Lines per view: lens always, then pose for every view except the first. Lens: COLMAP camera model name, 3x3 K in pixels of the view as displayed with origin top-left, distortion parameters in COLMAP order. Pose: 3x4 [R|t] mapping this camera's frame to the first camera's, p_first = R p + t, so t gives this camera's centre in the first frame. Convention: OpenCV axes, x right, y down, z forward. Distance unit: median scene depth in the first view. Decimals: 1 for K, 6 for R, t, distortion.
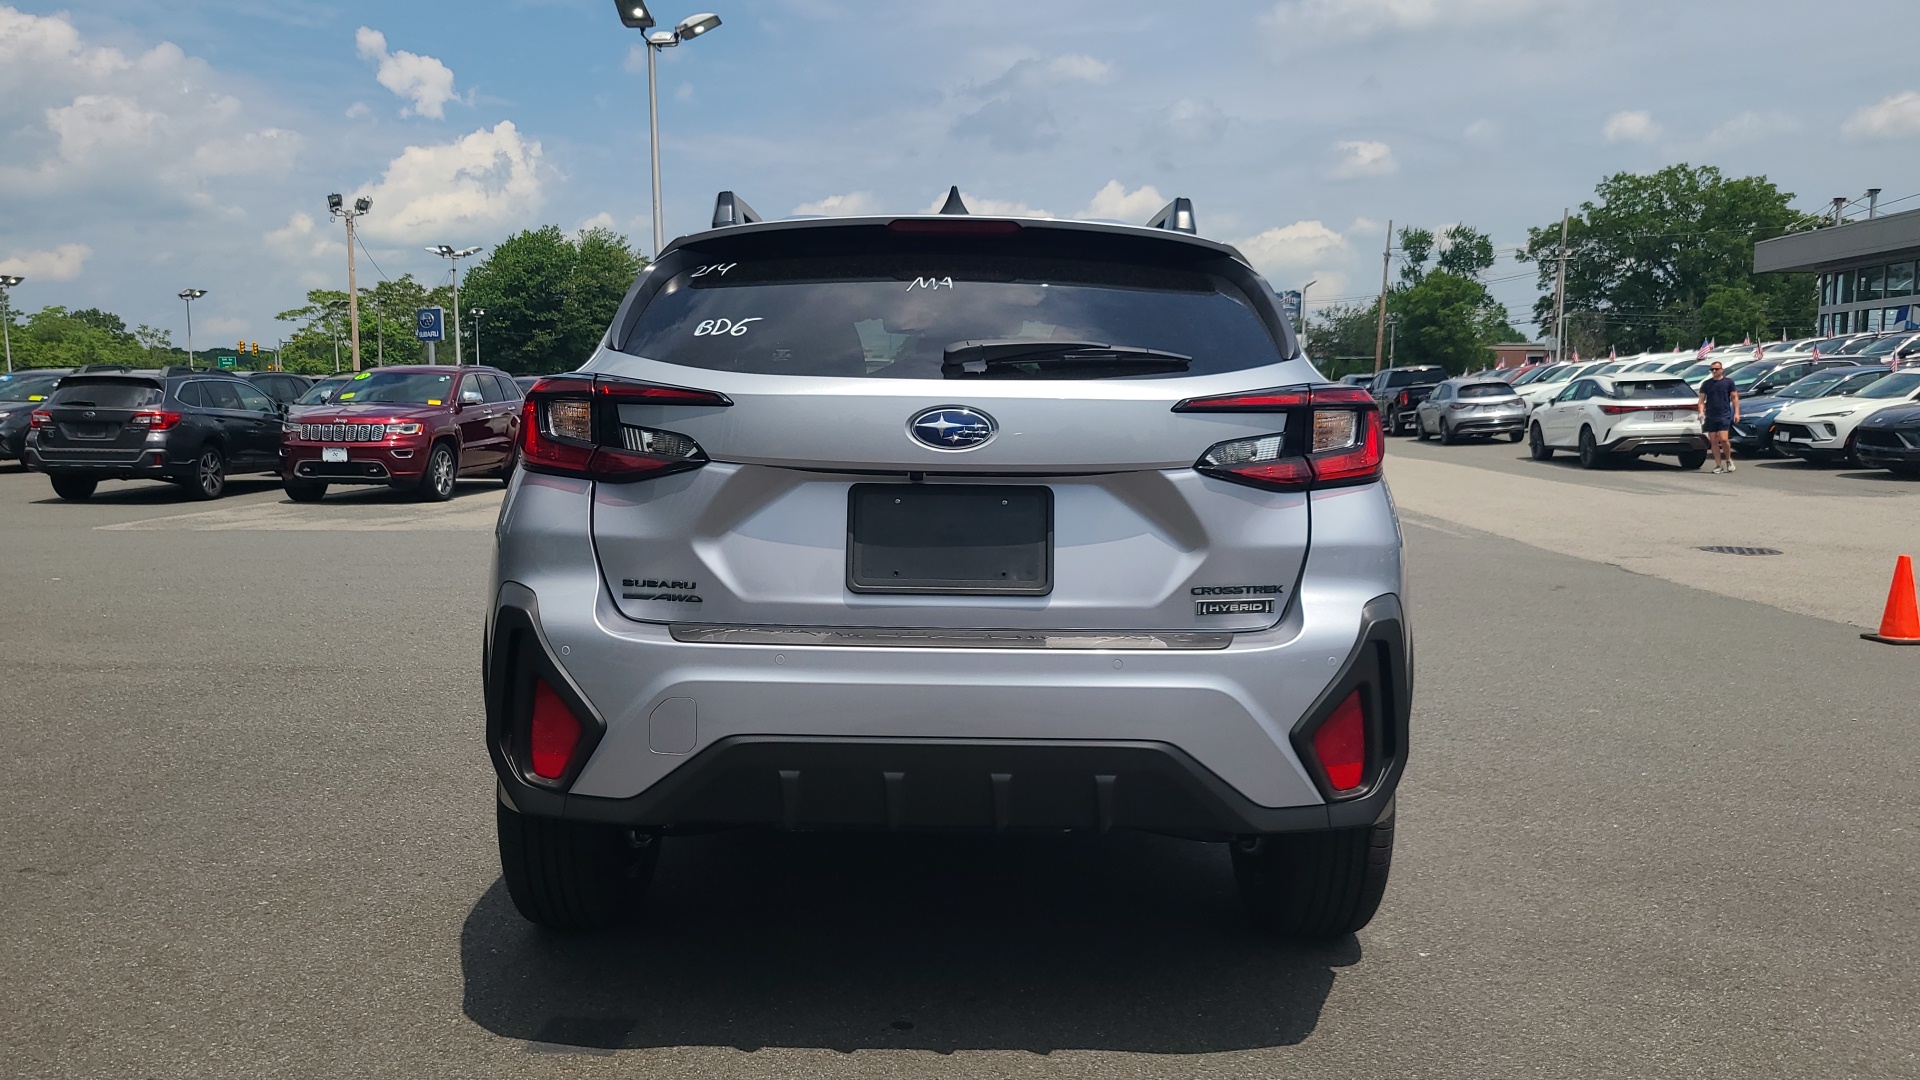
lens RADIAL K [[1438.8, 0, 955.5], [0, 1438.8, 546.2], [0, 0, 1]] dist [0.045278, -0.031150]
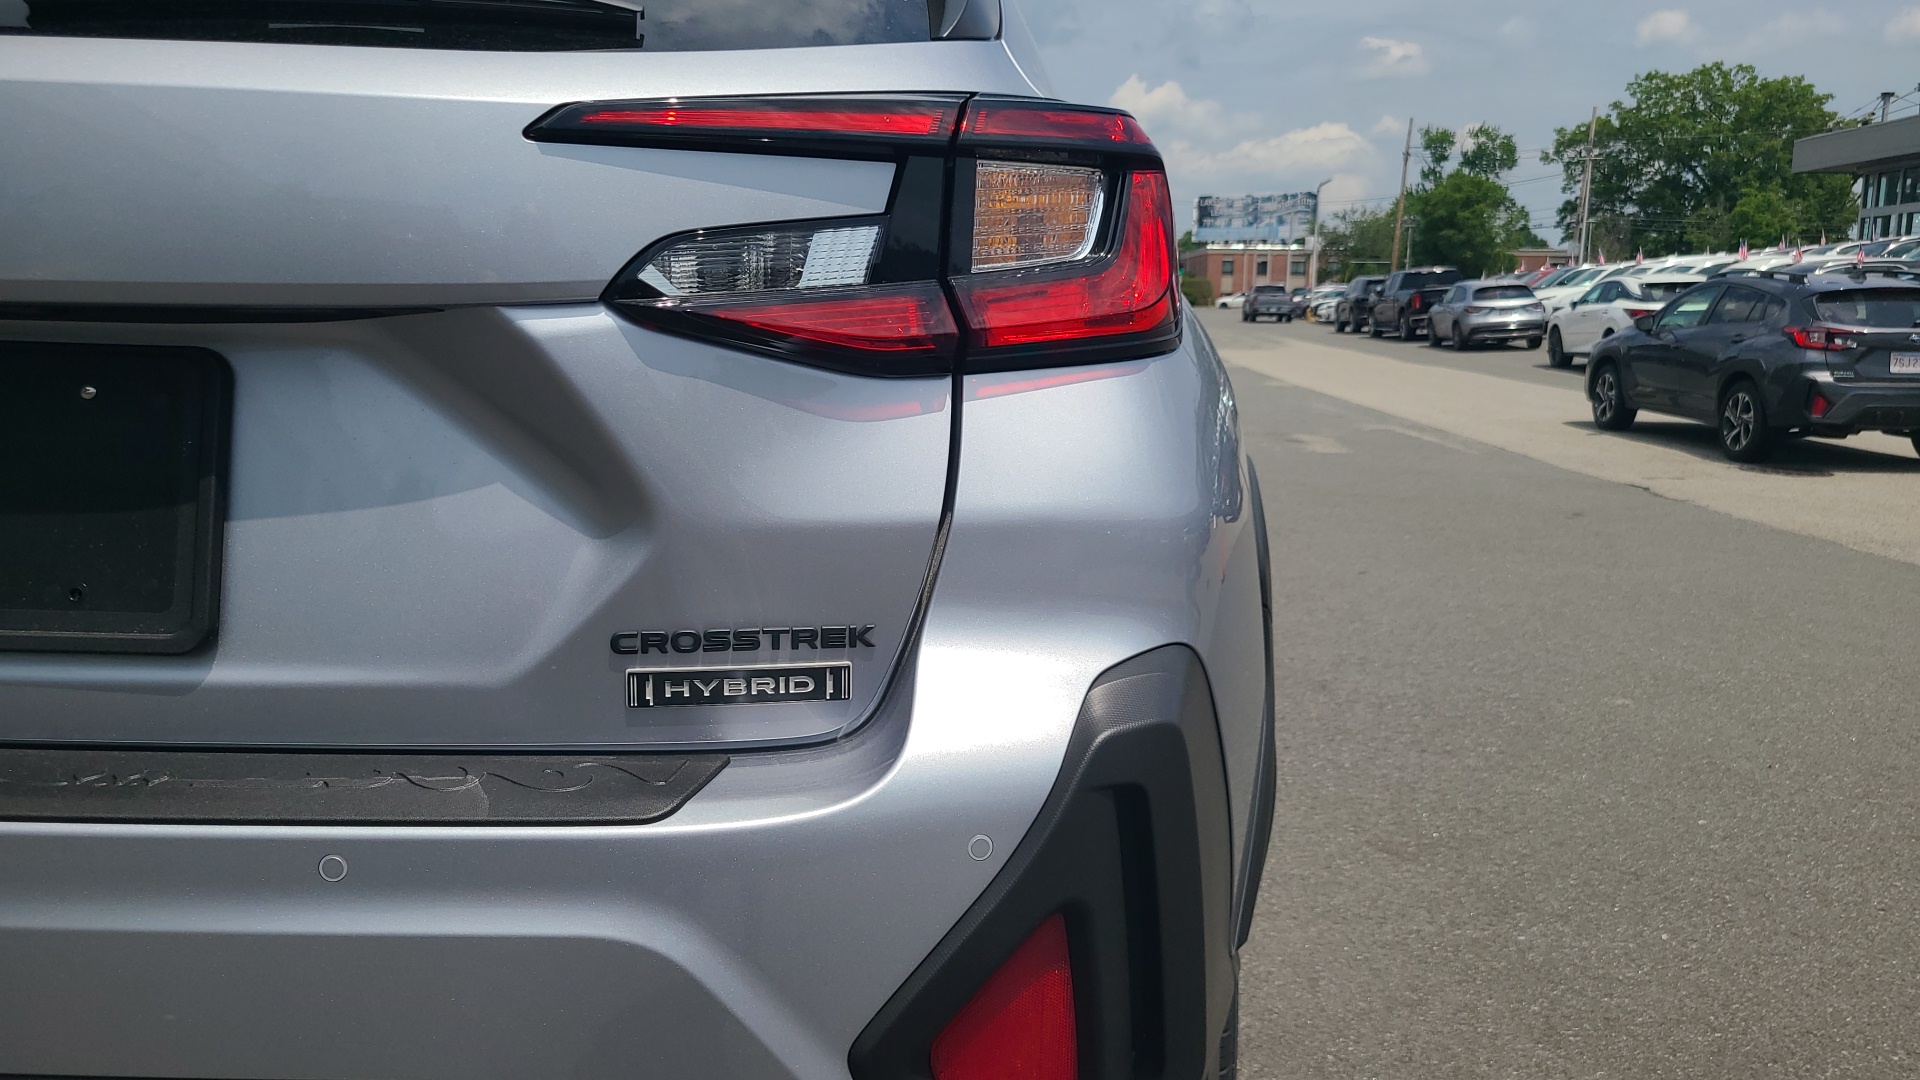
lens RADIAL K [[1438.8, 0, 955.0], [0, 1438.8, 529.4], [0, 0, 1]] dist [0.045278, -0.031150]
pose [[0.999890, 0.012616, -0.007772, 0.151502], [-0.012175, 0.998444, 0.054410, -0.011318], [0.008447, -0.054309, 0.998488, 0.379973]]
